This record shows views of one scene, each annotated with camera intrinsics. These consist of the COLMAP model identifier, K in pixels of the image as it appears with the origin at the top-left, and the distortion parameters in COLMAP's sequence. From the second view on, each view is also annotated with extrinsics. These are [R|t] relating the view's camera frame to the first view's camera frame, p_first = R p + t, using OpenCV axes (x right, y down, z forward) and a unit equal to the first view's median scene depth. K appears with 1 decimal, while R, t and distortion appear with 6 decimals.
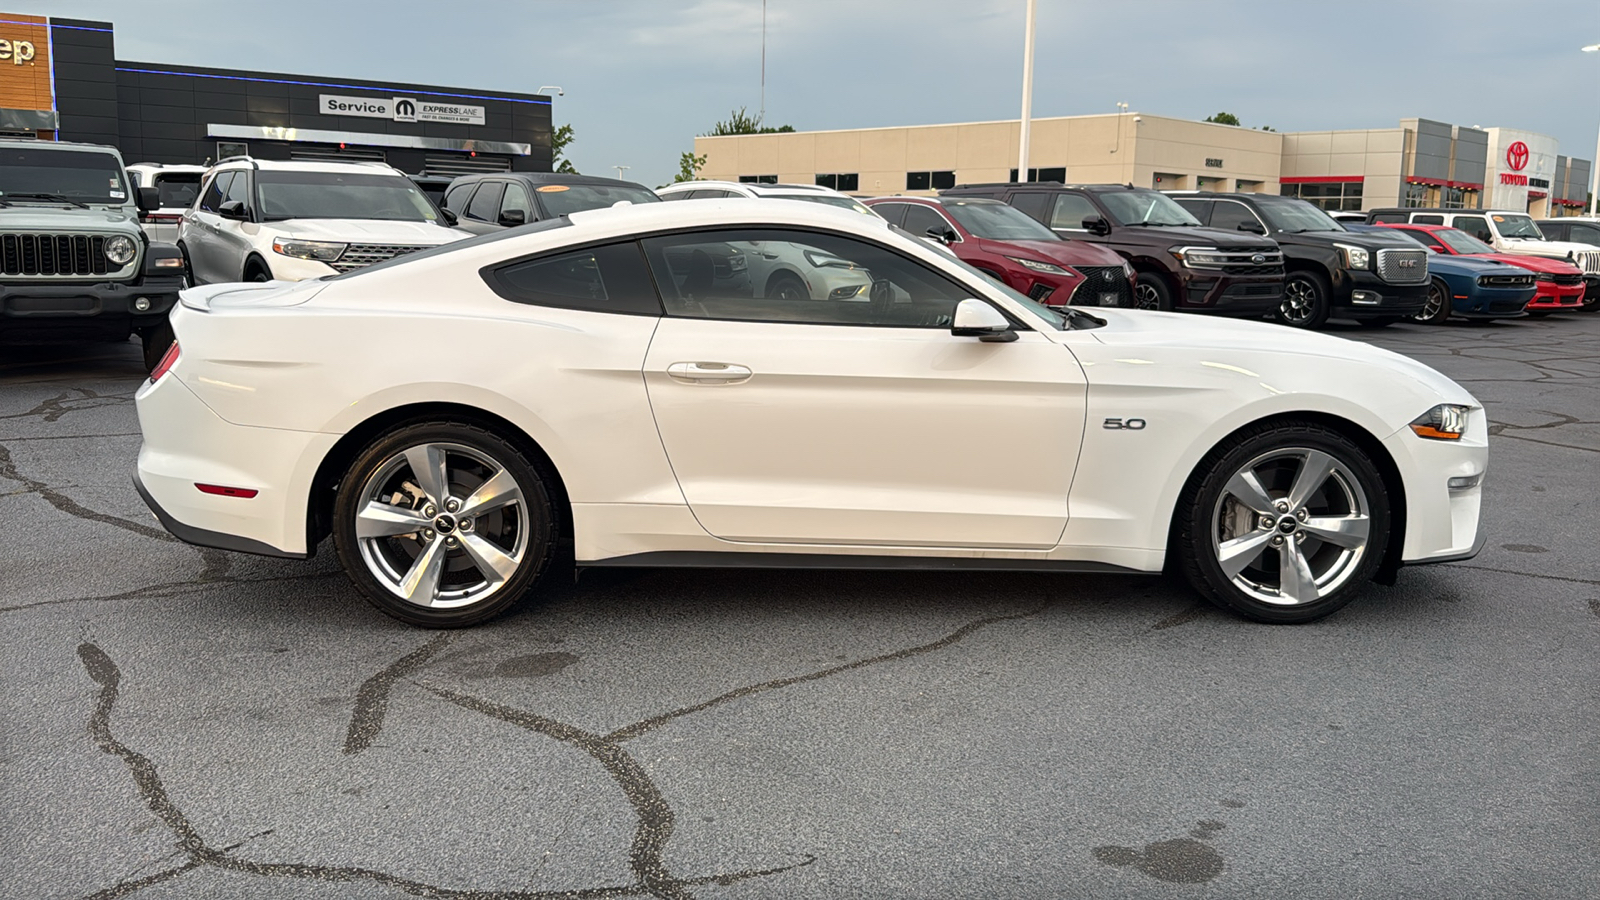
lens RADIAL K [[1355.7, 0, 800.1], [0, 1355.7, 448.6], [0, 0, 1]] dist [0.091979, -0.180782]
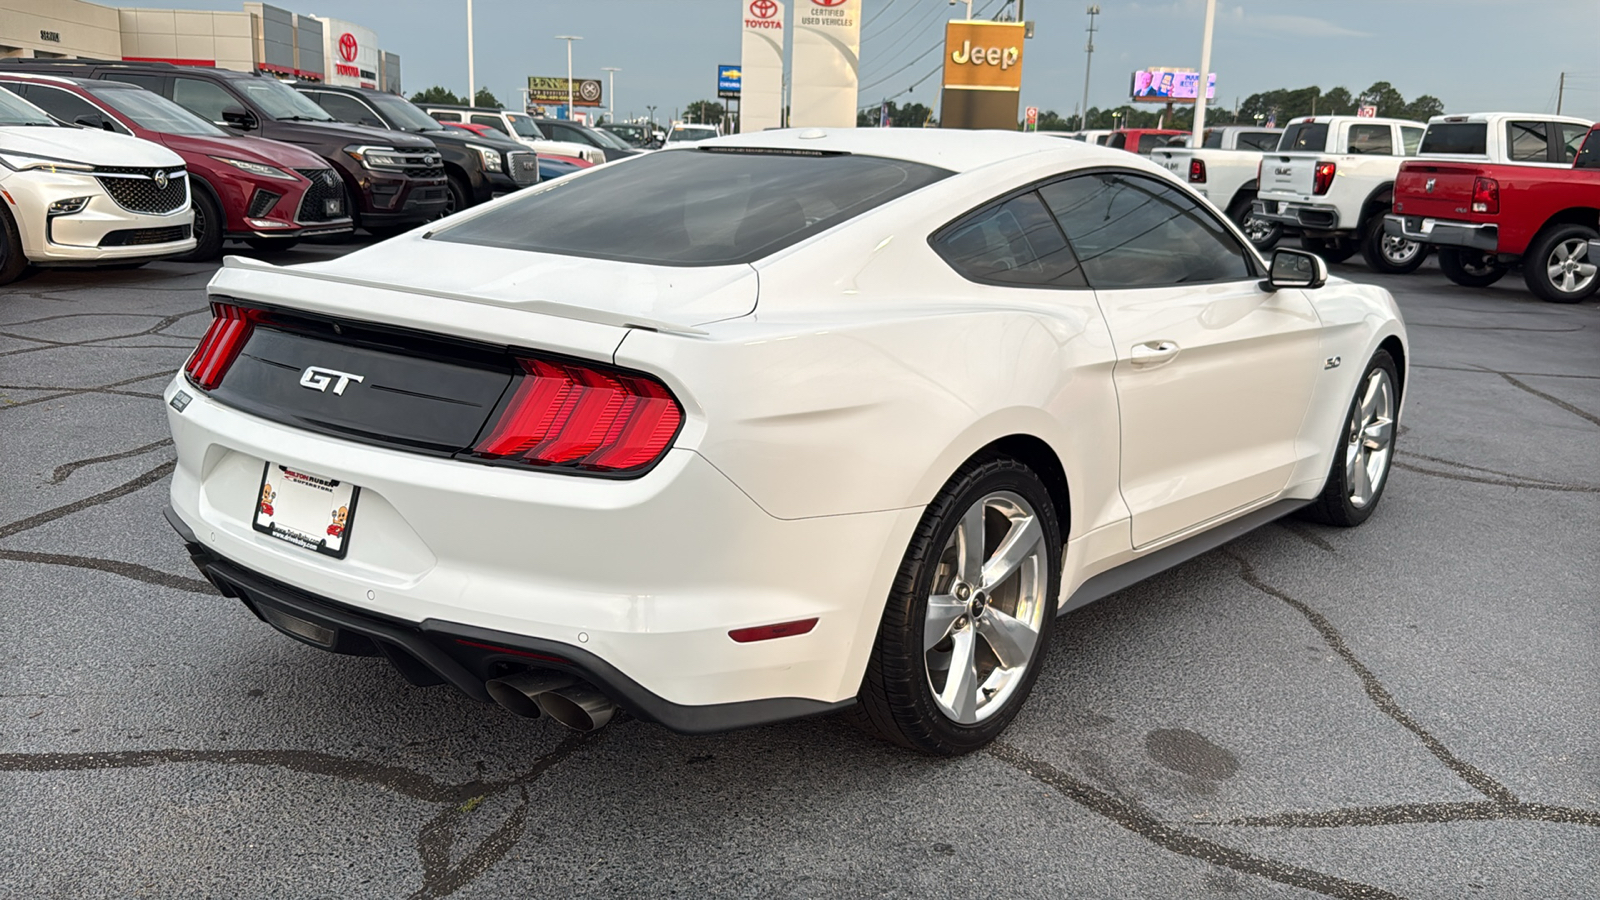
lens RADIAL K [[1355.7, 0, 775.3], [0, 1355.7, 489.6], [0, 0, 1]] dist [0.091979, -0.180782]
pose [[0.691972, -0.166457, 0.702471, -0.211169], [0.088936, 0.985298, 0.145869, -0.029900], [-0.716425, -0.038463, 0.696603, 0.150887]]
